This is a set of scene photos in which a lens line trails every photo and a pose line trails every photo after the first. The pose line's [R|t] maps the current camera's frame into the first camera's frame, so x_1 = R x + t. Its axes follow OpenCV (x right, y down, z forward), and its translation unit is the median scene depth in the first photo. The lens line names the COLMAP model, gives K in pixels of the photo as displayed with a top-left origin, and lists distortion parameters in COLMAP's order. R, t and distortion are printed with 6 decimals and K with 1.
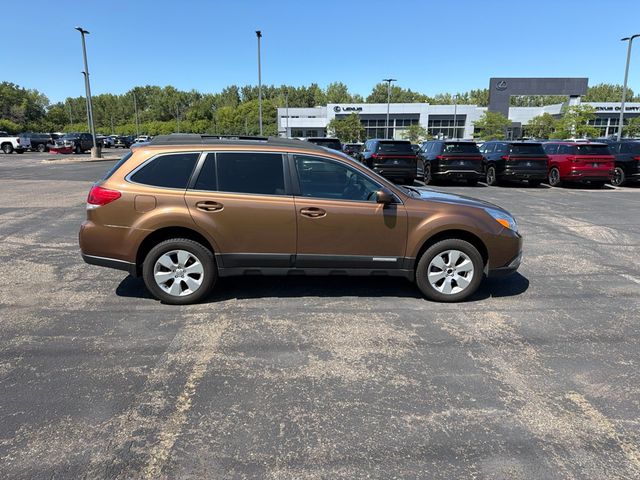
lens RADIAL K [[448.1, 0, 323.1], [0, 448.1, 239.6], [0, 0, 1]] dist [0.040993, -0.052584]
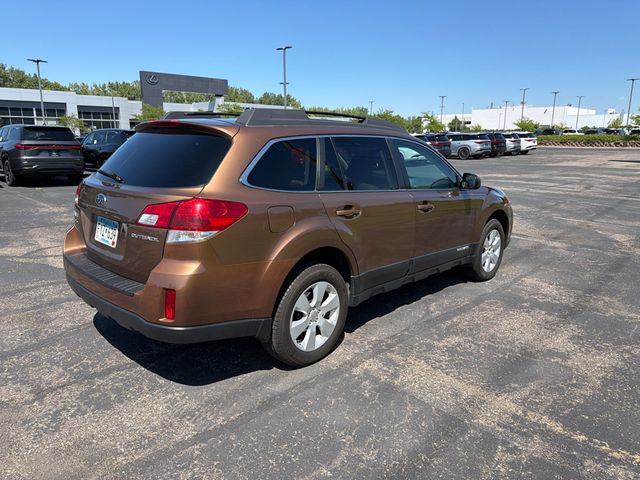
lens RADIAL K [[448.1, 0, 323.8], [0, 448.1, 236.5], [0, 0, 1]] dist [0.040993, -0.052584]
pose [[0.733939, -0.141161, 0.664385, -0.709359], [0.138330, 0.988729, 0.057262, -0.076774], [-0.664980, 0.049877, 0.745194, 0.468244]]
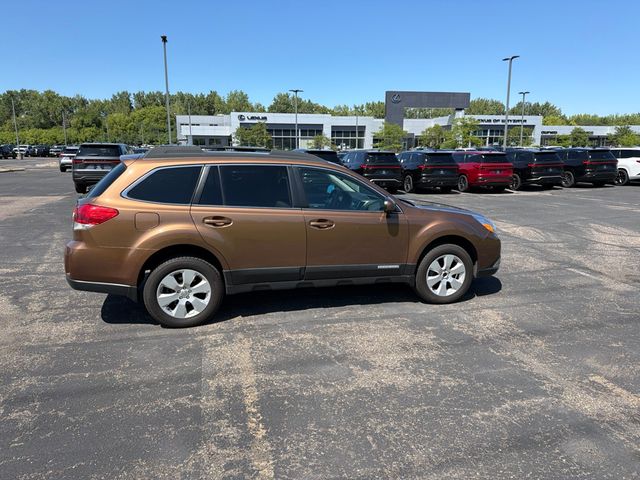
lens RADIAL K [[448.1, 0, 323.2], [0, 448.1, 241.2], [0, 0, 1]] dist [0.040993, -0.052584]
pose [[0.976907, -0.044285, 0.209026, -0.219252], [0.047583, 0.998809, -0.010774, -0.010695], [-0.208300, 0.020471, 0.977851, 0.018866]]
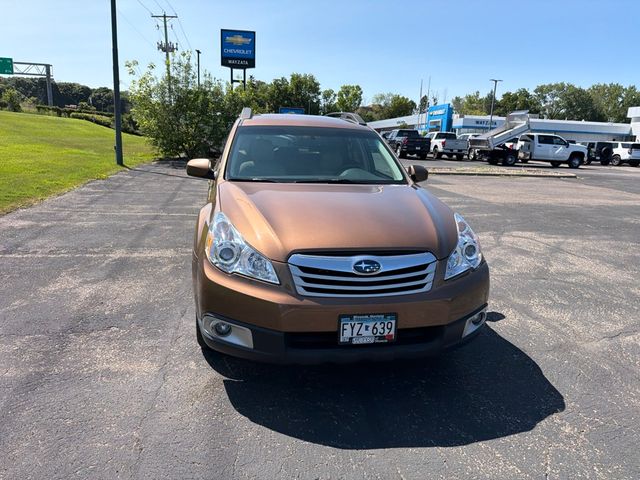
lens RADIAL K [[448.1, 0, 321.4], [0, 448.1, 244.7], [0, 0, 1]] dist [0.040993, -0.052584]
pose [[0.119441, 0.224333, -0.967165, 0.930829], [-0.253399, 0.948765, 0.188772, -0.168458], [0.959960, 0.222532, 0.170167, 1.040825]]
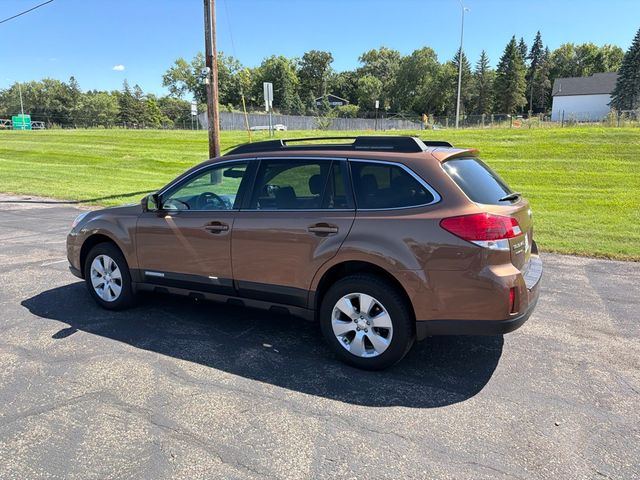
lens RADIAL K [[448.4, 0, 319.7], [0, 448.4, 239.7], [0, 0, 1]] dist [0.031861, -0.032936]
pose [[-0.841972, -0.109197, 0.528356, -0.629087], [0.106720, 0.926246, 0.361495, -0.391651], [-0.528862, 0.360755, -0.768220, 1.843801]]
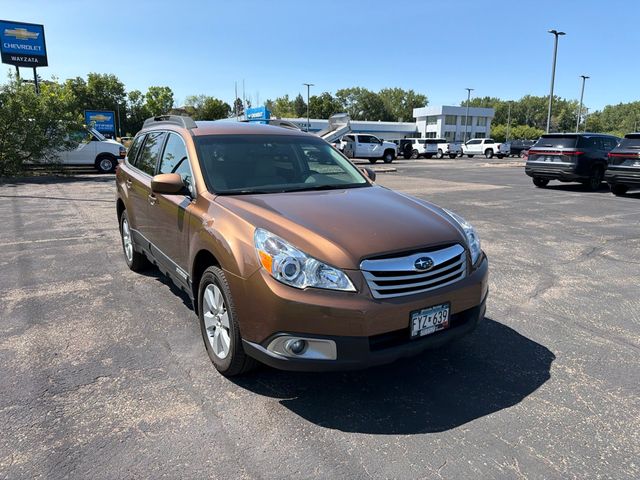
lens RADIAL K [[448.1, 0, 320.5], [0, 448.1, 245.8], [0, 0, 1]] dist [0.040993, -0.052584]
pose [[0.489484, 0.184705, -0.852226, 0.858623], [-0.190218, 0.976391, 0.102362, -0.117105], [0.851013, 0.112005, 0.513062, 0.795851]]
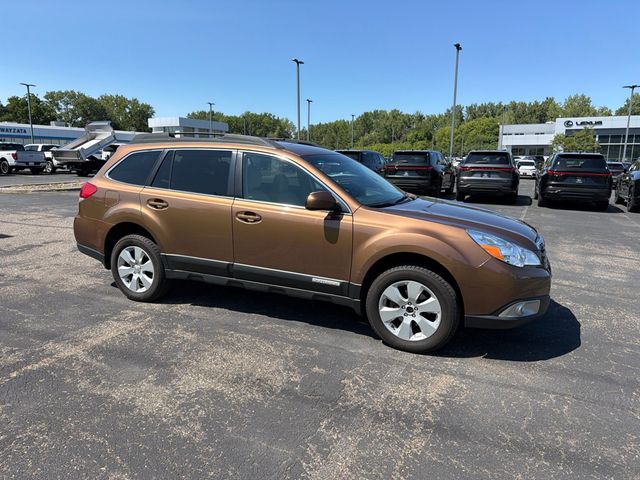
lens RADIAL K [[448.1, 0, 319.3], [0, 448.1, 248.0], [0, 0, 1]] dist [0.040993, -0.052584]
pose [[0.885150, 0.091224, -0.456277, 0.480338], [-0.103318, 0.994647, -0.001571, -0.013551], [0.453691, 0.048532, 0.889837, 0.273357]]
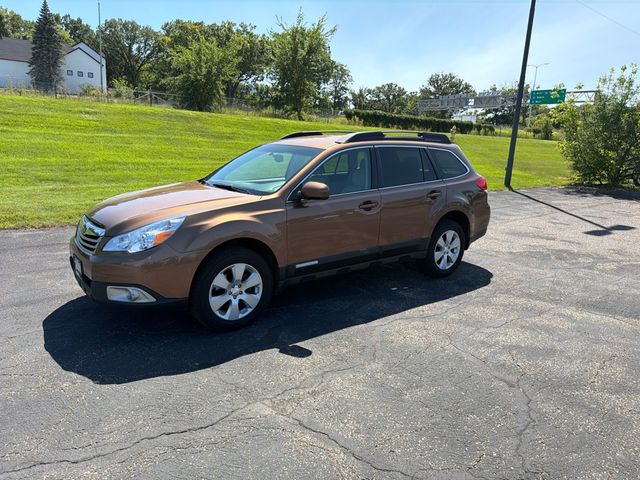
lens RADIAL K [[448.1, 0, 320.7], [0, 448.1, 241.3], [0, 0, 1]] dist [0.040993, -0.052584]
pose [[-0.830304, 0.080725, -0.551433, 0.560036], [-0.167661, 0.907436, 0.385292, -0.418889], [0.531493, 0.412364, -0.739913, 1.990795]]
